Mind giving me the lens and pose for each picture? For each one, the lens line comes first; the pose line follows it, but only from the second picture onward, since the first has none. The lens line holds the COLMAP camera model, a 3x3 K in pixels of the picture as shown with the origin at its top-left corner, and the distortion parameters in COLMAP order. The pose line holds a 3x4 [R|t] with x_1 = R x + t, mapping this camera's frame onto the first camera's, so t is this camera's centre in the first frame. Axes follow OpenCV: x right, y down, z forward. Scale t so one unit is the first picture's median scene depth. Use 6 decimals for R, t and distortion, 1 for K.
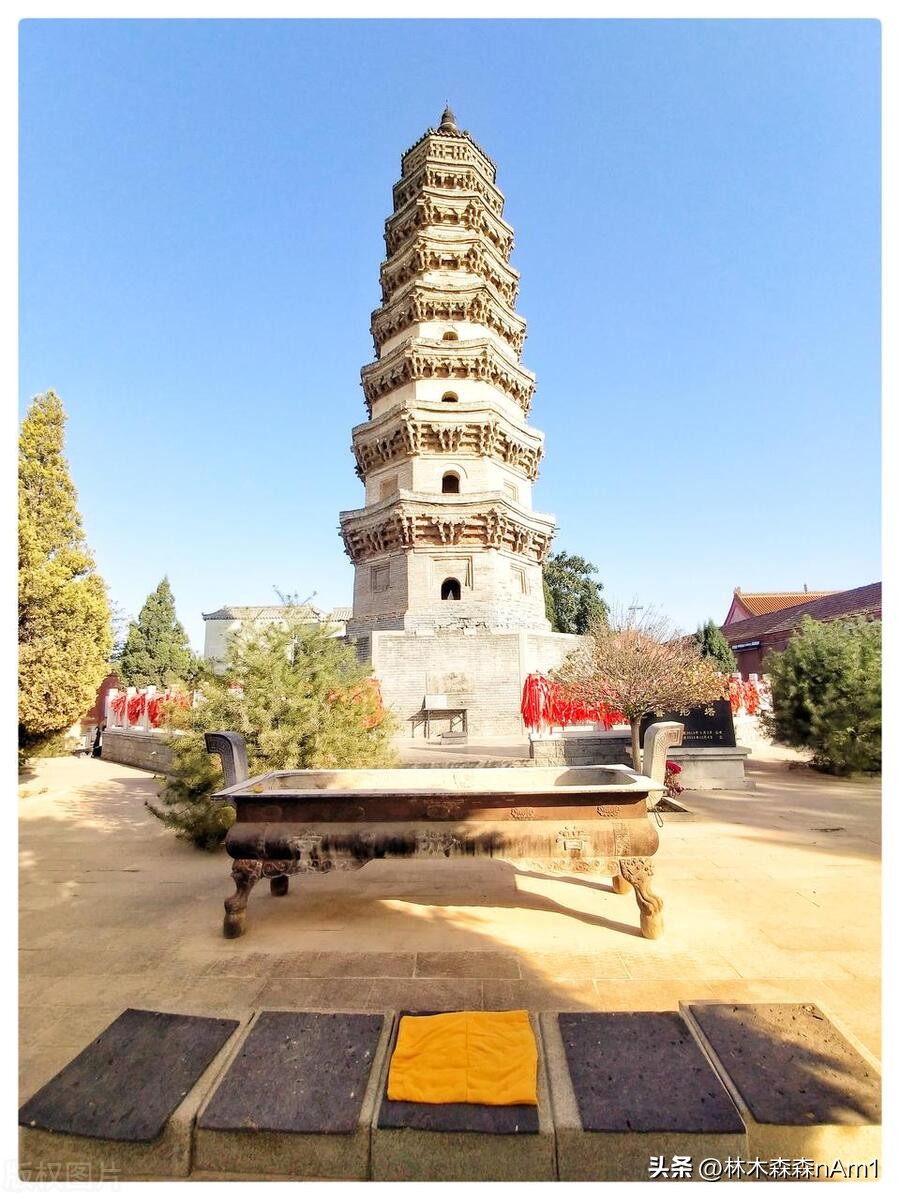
lens RADIAL K [[594.4, 0, 469.8], [0, 594.4, 599.5], [0, 0, 1]] dist [-0.057096, 0.062266]
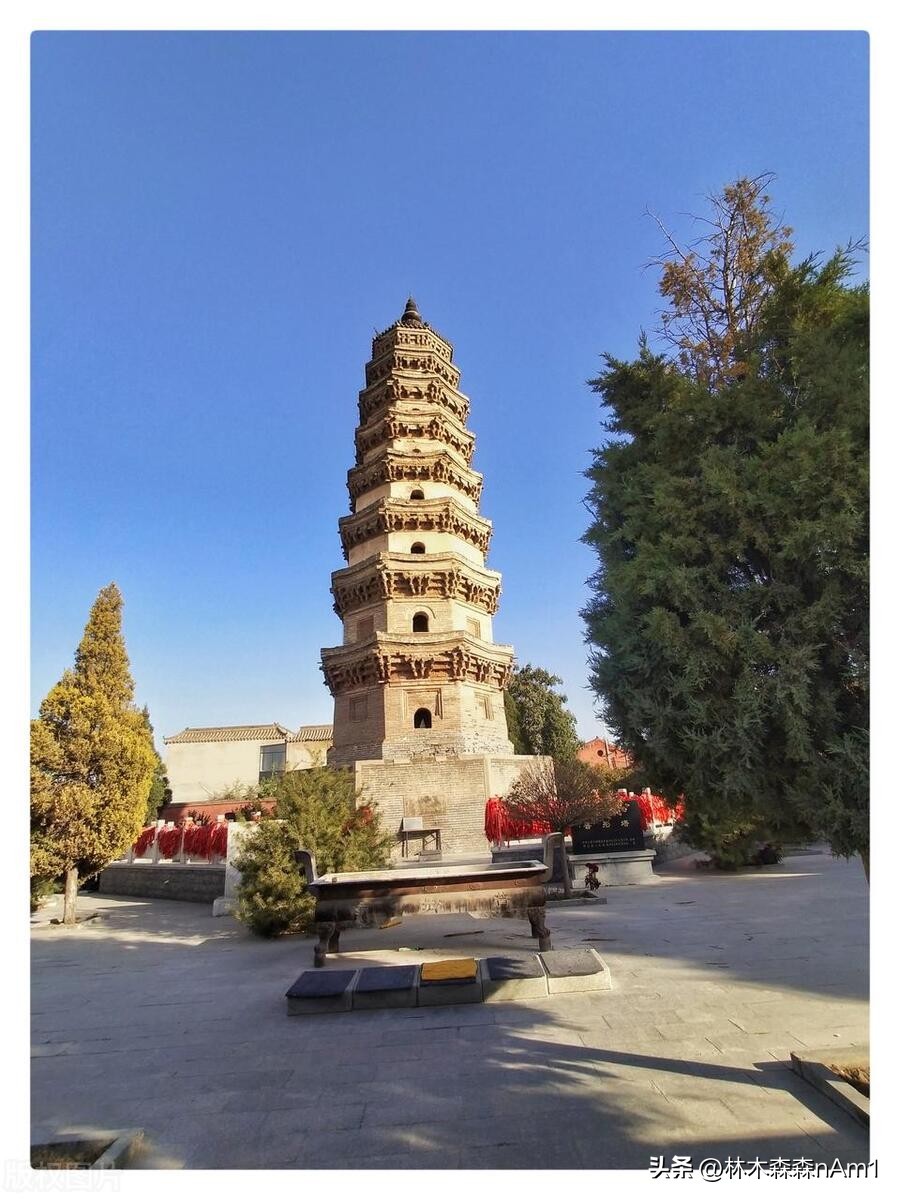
lens RADIAL K [[594.4, 0, 469.8], [0, 594.4, 599.5], [0, 0, 1]] dist [-0.057096, 0.062266]
pose [[0.998066, -0.022788, 0.057829, -0.002215], [0.033087, 0.982382, -0.183933, -0.024852], [-0.052618, 0.185490, 0.981236, -0.129677]]
